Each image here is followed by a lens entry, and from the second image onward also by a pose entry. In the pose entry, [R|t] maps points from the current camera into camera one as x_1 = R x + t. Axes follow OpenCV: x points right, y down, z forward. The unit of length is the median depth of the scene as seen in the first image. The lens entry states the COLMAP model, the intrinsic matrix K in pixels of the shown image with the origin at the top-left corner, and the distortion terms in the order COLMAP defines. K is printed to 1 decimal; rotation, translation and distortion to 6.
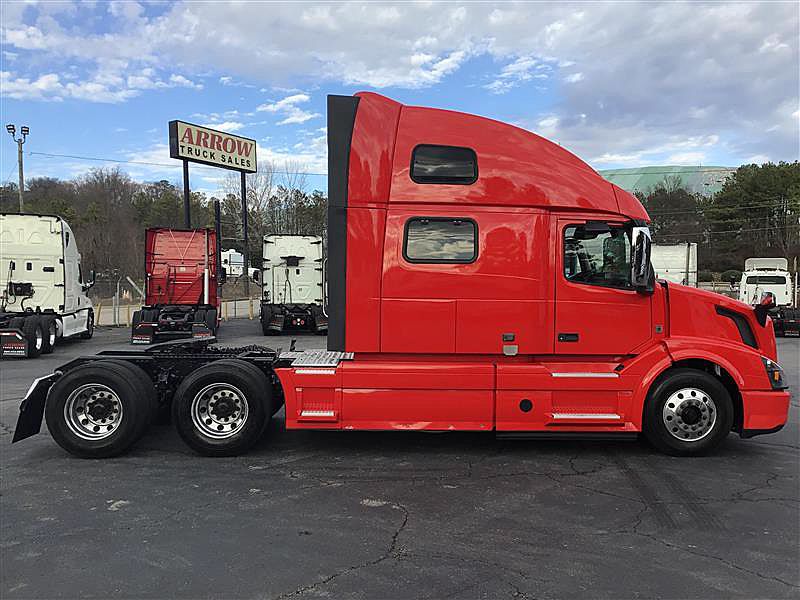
lens RADIAL K [[704.0, 0, 399.9], [0, 704.0, 283.1], [0, 0, 1]] dist [0.039632, -0.005767]
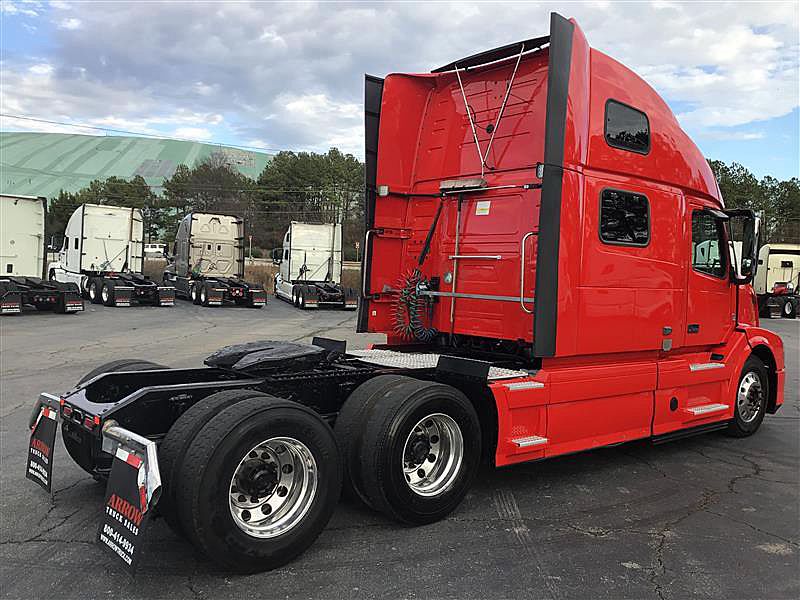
lens RADIAL K [[704.9, 0, 399.5], [0, 704.9, 319.2], [0, 0, 1]] dist [0.008672, 0.002050]
pose [[0.808682, -0.024521, 0.587735, -0.631815], [-0.026976, 0.996534, 0.078694, 0.000487], [-0.587628, -0.079493, 0.805217, 0.467423]]
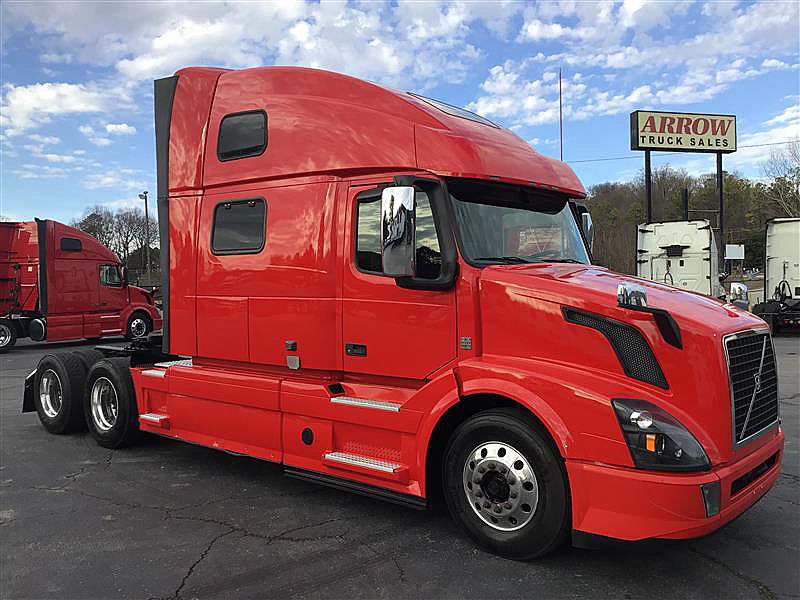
lens RADIAL K [[708.2, 0, 400.0], [0, 708.2, 300.0], [0, 0, 1]] dist [-0.033227, -0.000120]
pose [[0.715787, -0.009496, -0.698254, 0.755473], [0.028748, 0.999461, 0.015877, 0.019054], [0.697726, -0.031438, 0.715674, 0.525299]]
